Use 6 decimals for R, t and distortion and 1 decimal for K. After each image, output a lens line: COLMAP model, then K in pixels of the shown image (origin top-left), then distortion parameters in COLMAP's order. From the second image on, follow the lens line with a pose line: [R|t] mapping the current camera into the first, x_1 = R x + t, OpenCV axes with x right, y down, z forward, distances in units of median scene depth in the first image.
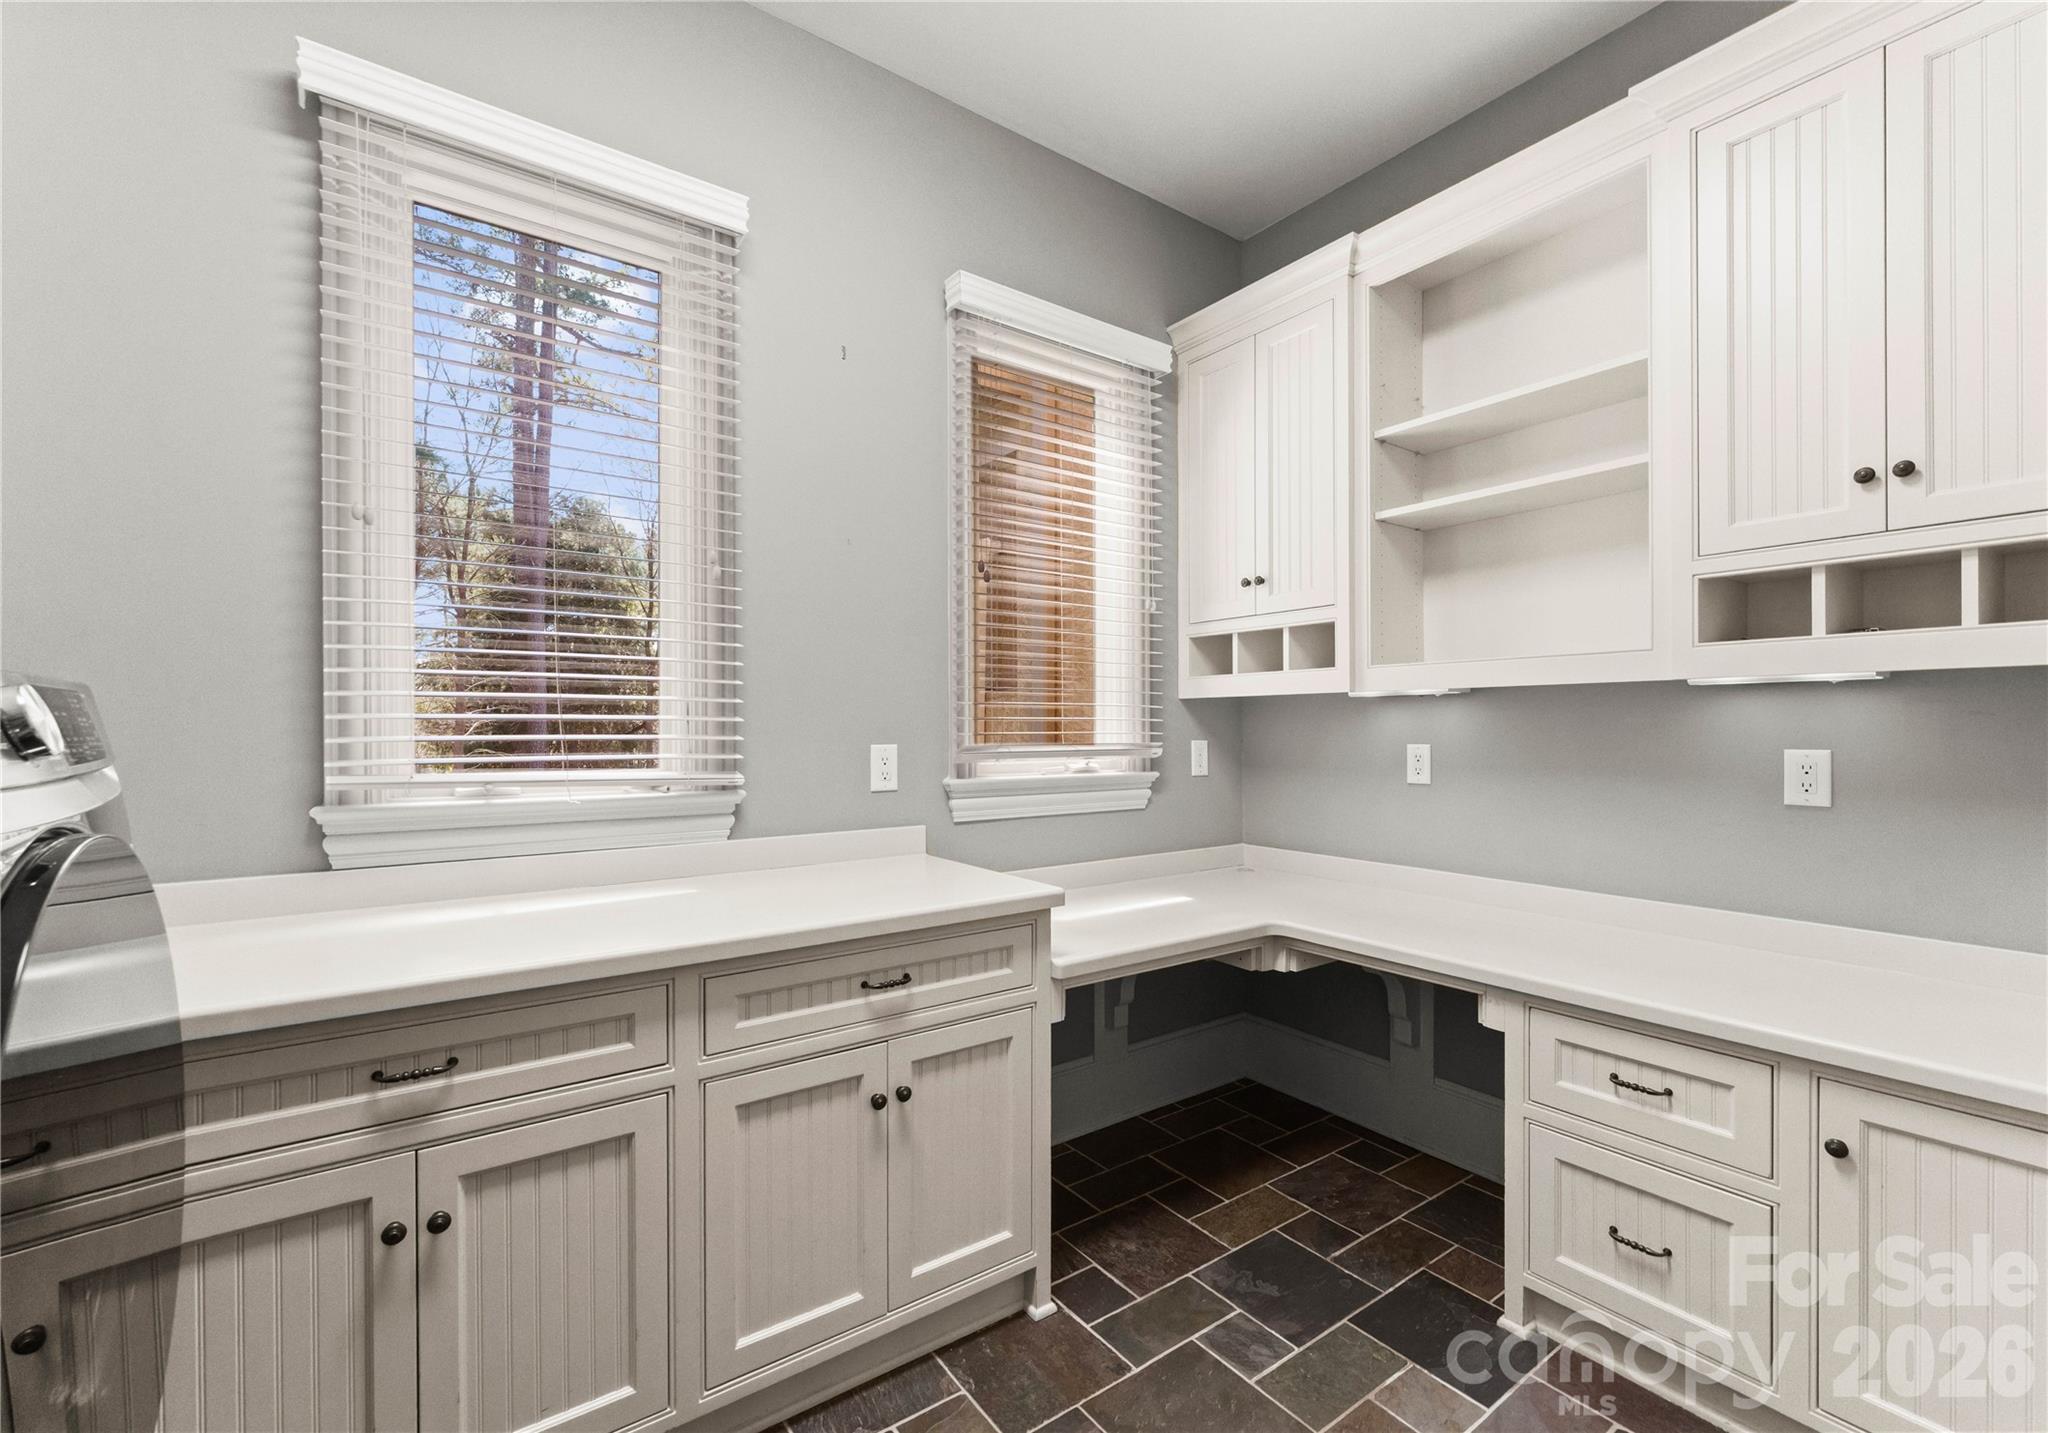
lens RADIAL K [[870.9, 0, 1024.0], [0, 870.9, 716.5], [0, 0, 1]] dist [0.000598, 0.000447]
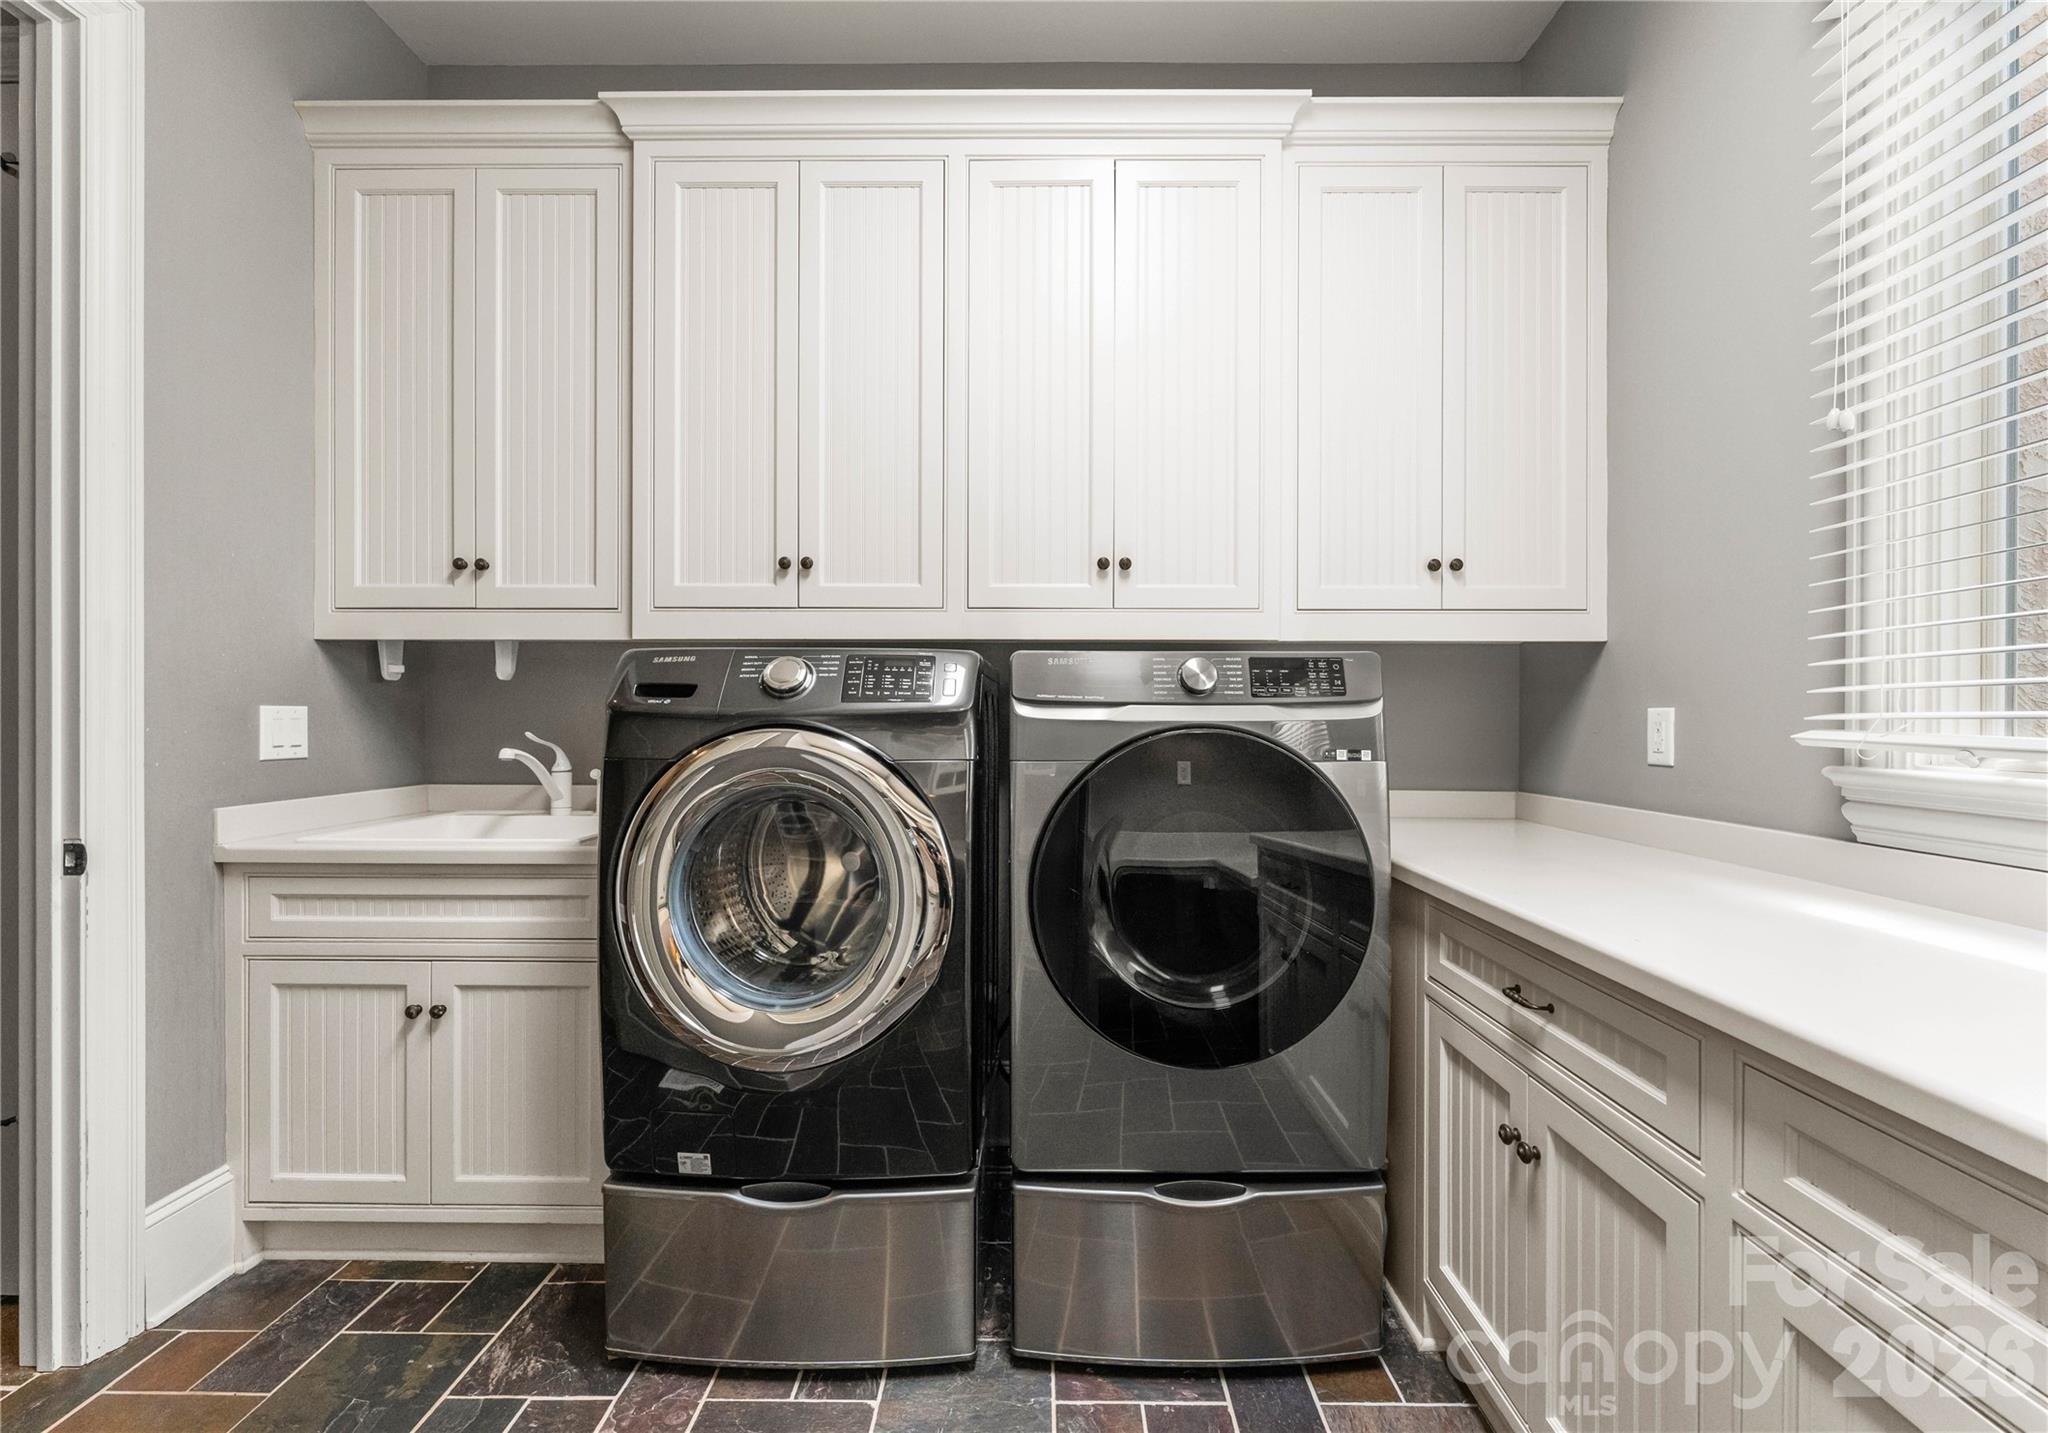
lens RADIAL K [[870.9, 0, 1024.0], [0, 870.9, 716.5], [0, 0, 1]] dist [0.000598, 0.000447]
pose [[-0.593016, 0.002771, -0.805186, 0.380170], [0.006140, 0.999981, -0.001080, 0.049808], [0.805167, -0.005584, -0.593022, 0.860736]]
